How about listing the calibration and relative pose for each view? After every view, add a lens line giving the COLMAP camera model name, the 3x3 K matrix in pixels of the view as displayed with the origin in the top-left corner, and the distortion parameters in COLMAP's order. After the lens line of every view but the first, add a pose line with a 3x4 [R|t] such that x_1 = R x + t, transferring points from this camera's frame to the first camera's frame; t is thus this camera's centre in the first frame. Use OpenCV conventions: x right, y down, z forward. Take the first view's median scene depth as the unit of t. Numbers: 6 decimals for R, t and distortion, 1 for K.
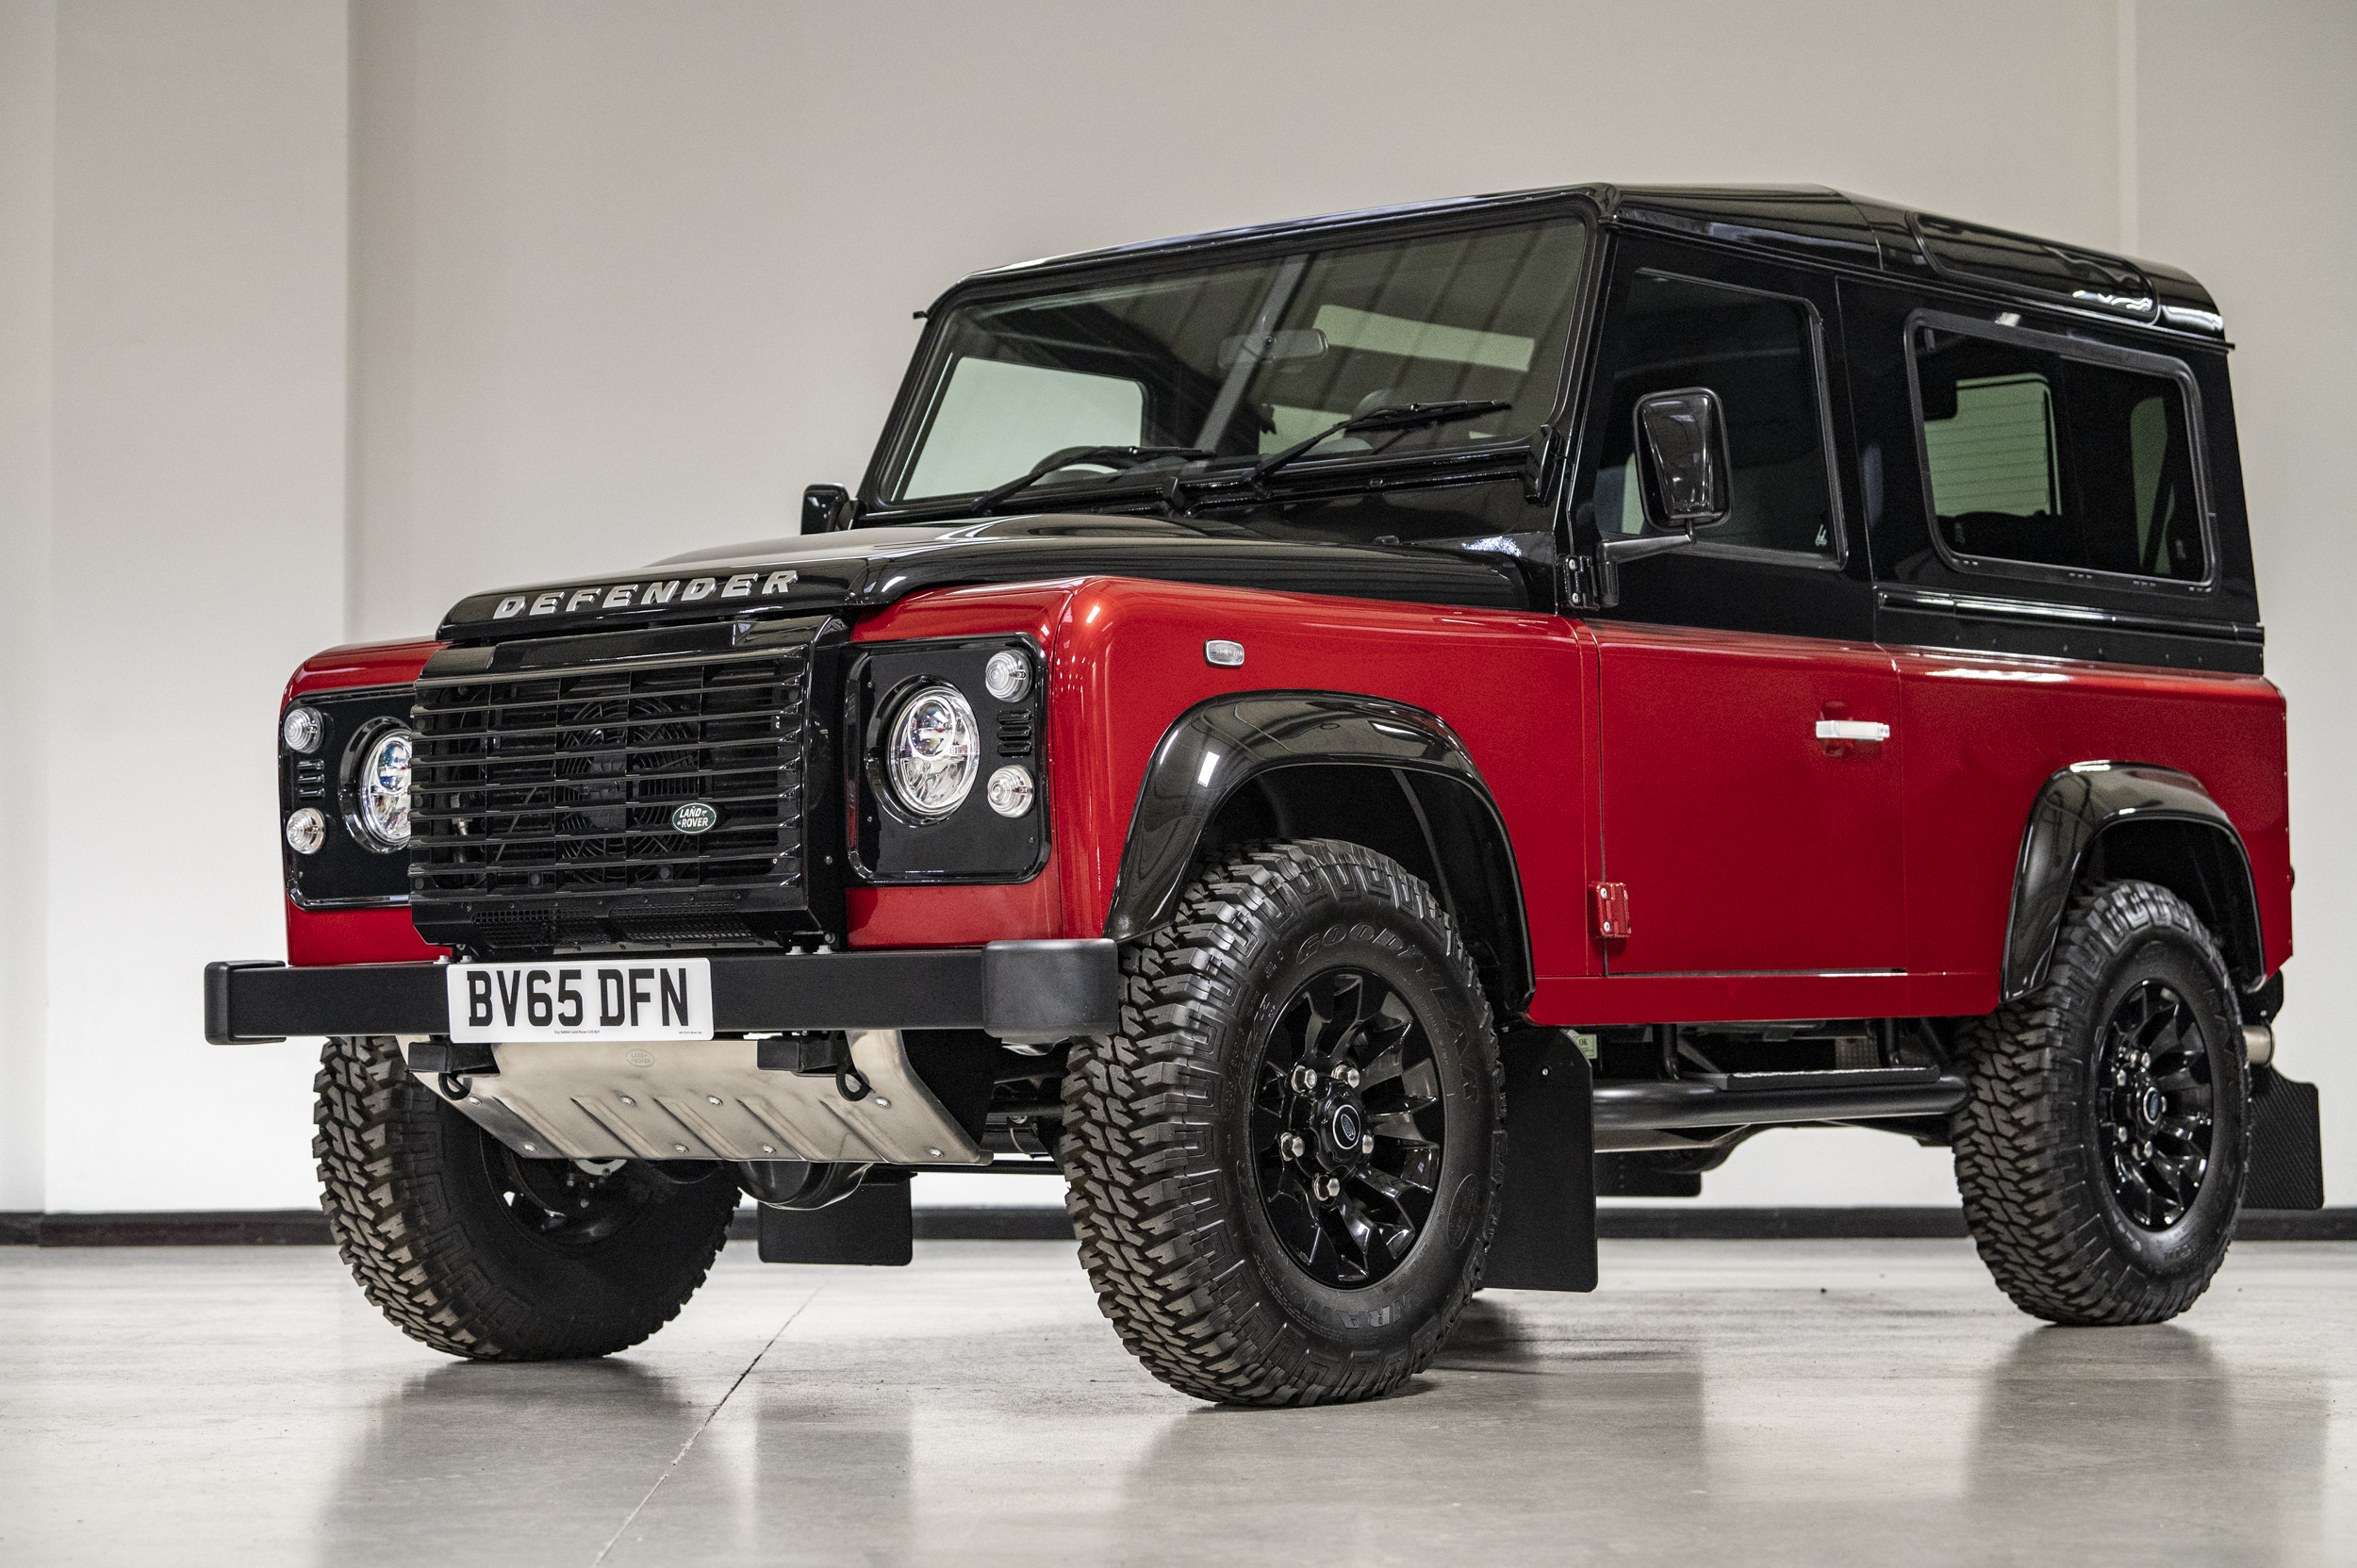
lens RADIAL K [[4719.0, 0, 1180.5], [0, 4719.0, 785.7], [0, 0, 1]] dist [-0.004564, 0.000000]
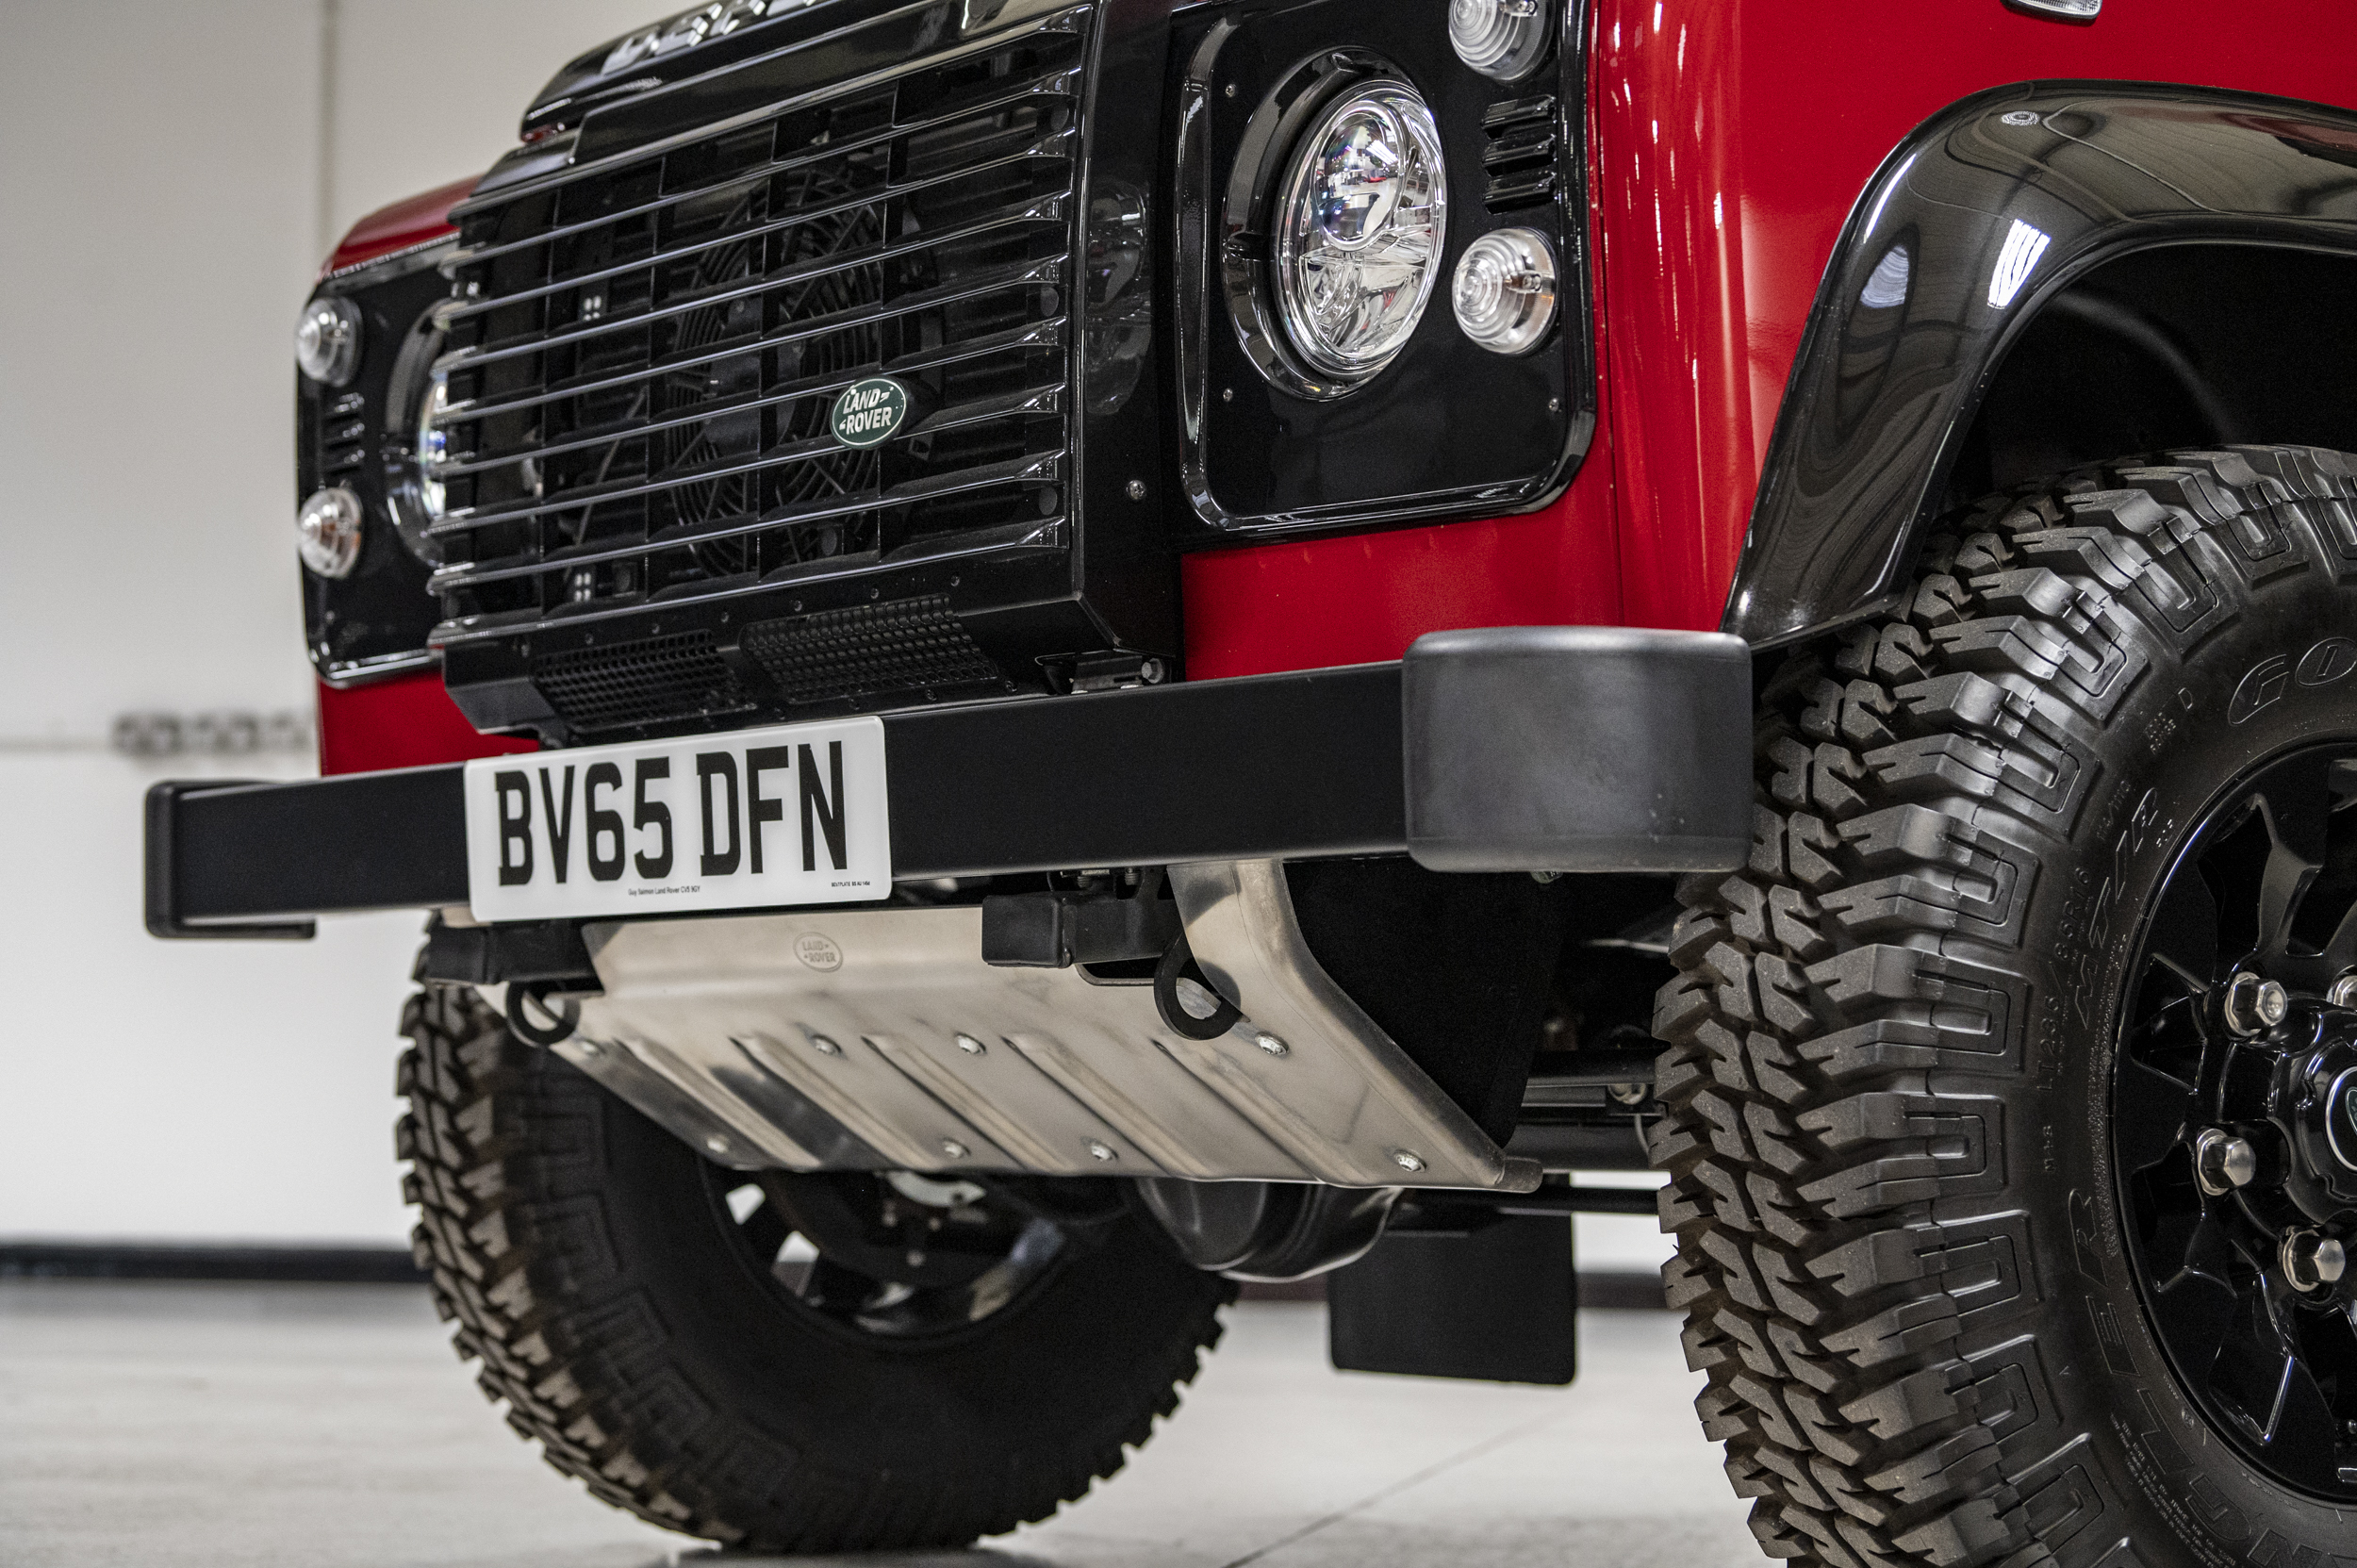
lens RADIAL K [[4719.0, 0, 1179.3], [0, 4719.0, 775.6], [0, 0, 1]] dist [-0.004564, 0.000000]
pose [[0.970485, -0.002209, -0.241150, 0.035032], [-0.000911, 0.999917, -0.012828, 0.047712], [0.241159, 0.012669, 0.970403, 0.570515]]
